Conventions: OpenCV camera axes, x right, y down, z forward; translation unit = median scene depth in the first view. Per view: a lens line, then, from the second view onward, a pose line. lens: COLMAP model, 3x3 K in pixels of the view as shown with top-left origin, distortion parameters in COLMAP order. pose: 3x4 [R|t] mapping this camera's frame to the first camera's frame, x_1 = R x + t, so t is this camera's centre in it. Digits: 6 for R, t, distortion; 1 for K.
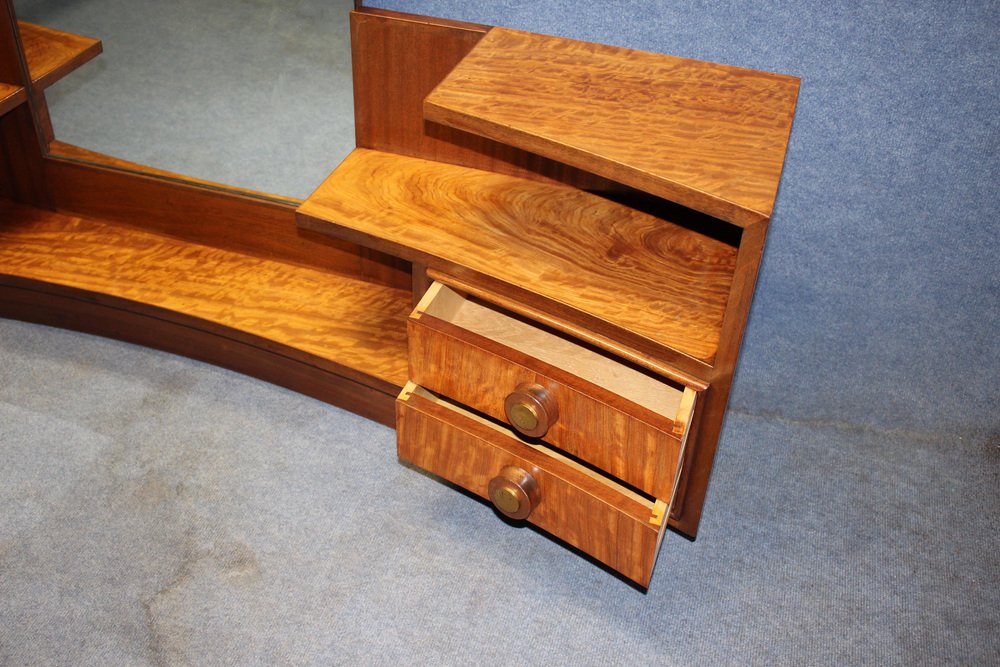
lens RADIAL K [[1072.6, 0, 500.0], [0, 1072.6, 333.5], [0, 0, 1]] dist [-0.010803, -0.004322]
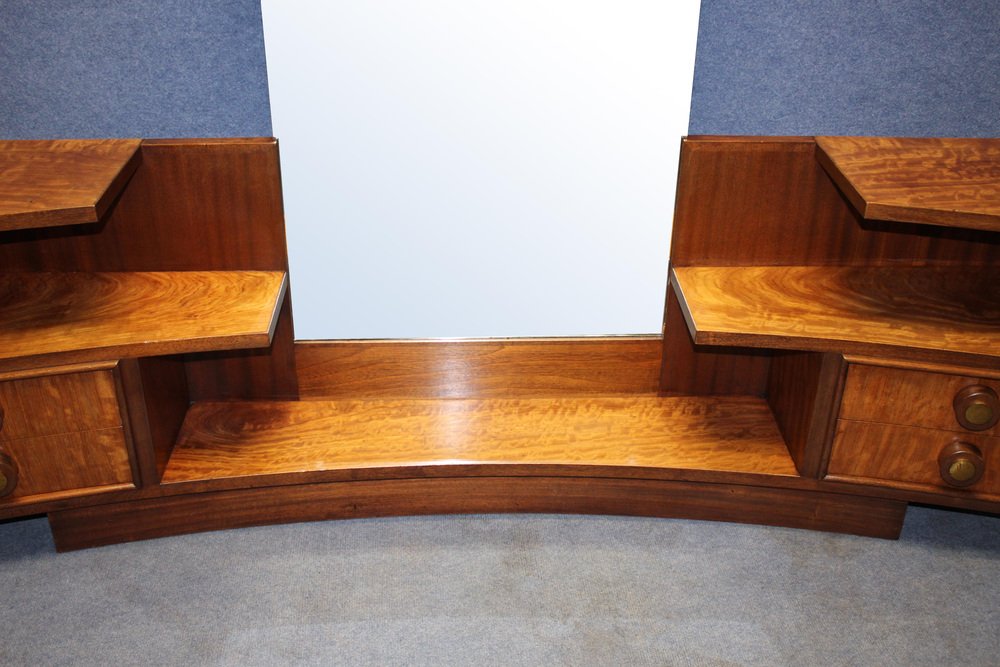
lens RADIAL K [[1072.6, 0, 500.0], [0, 1072.6, 333.5], [0, 0, 1]] dist [-0.010803, -0.004322]
pose [[0.935259, -0.194608, 0.295665, -0.643737], [0.228824, 0.969700, -0.085566, -0.062202], [-0.270054, 0.147682, 0.951452, 0.053667]]
